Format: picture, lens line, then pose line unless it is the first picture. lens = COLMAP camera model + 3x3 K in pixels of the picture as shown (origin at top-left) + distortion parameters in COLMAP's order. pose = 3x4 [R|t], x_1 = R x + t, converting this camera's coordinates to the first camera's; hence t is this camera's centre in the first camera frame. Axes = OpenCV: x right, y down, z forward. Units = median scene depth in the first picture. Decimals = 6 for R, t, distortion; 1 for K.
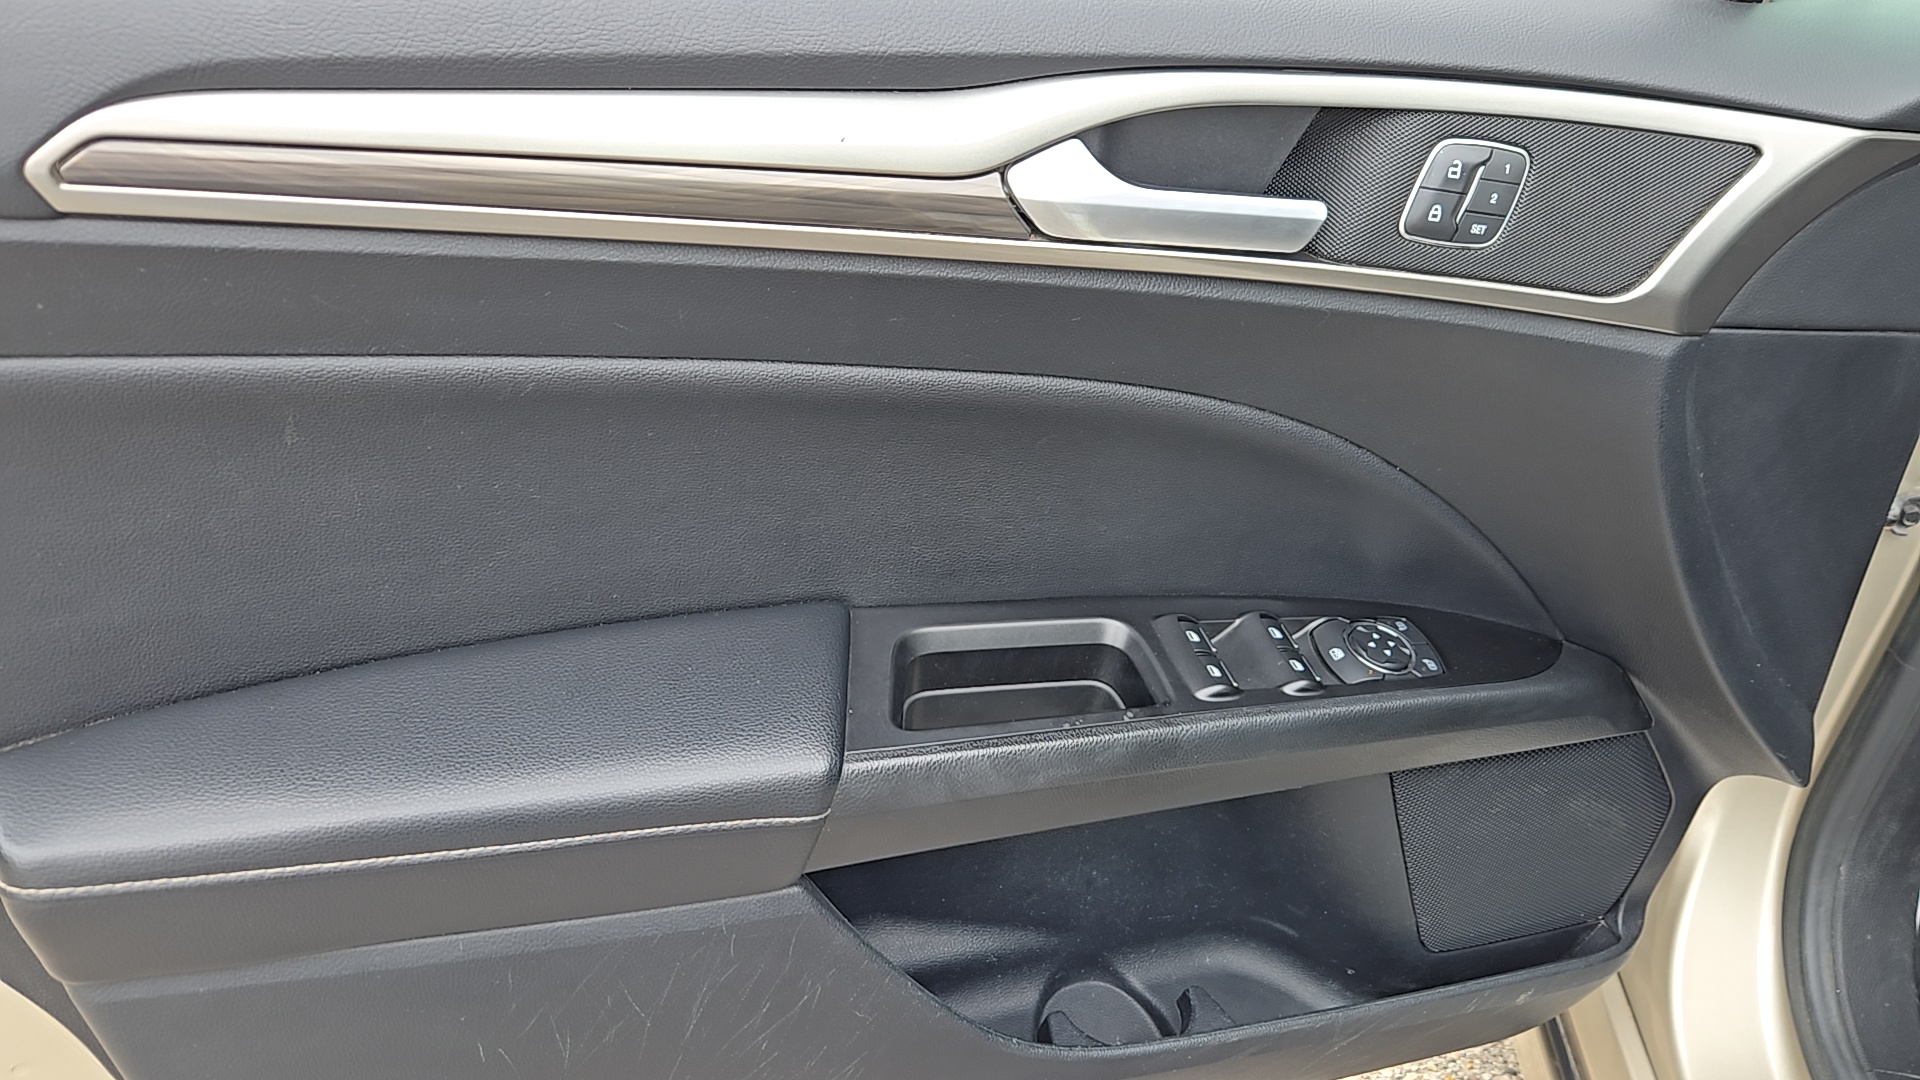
lens RADIAL K [[1504.2, 0, 961.6], [0, 1504.2, 537.7], [0, 0, 1]] dist [-0.001892, -0.001961]
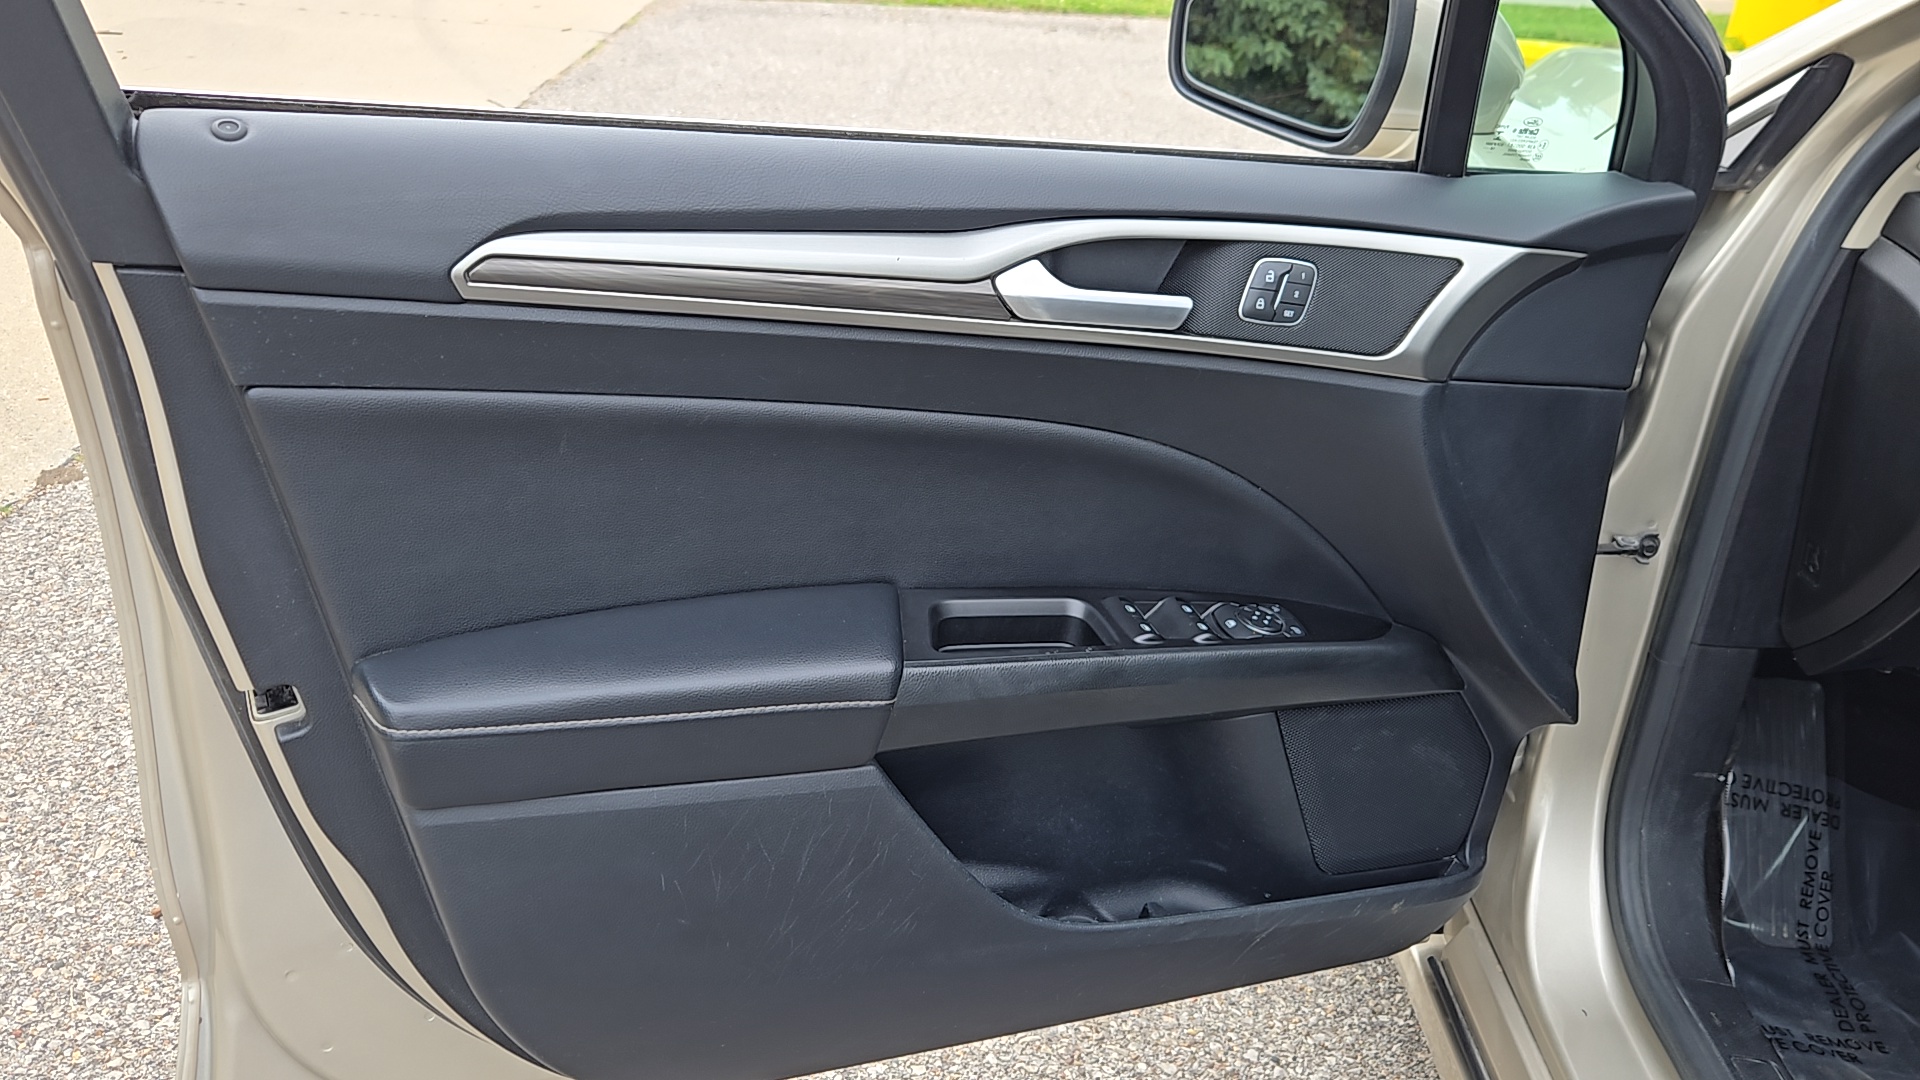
lens RADIAL K [[1409.8, 0, 963.3], [0, 1409.8, 540.6], [0, 0, 1]] dist [-0.002130, -0.013476]
pose [[0.998605, -0.041740, 0.032327, -0.052681], [0.046223, 0.987095, -0.153321, 0.217752], [-0.025510, 0.154602, 0.987647, -0.381568]]
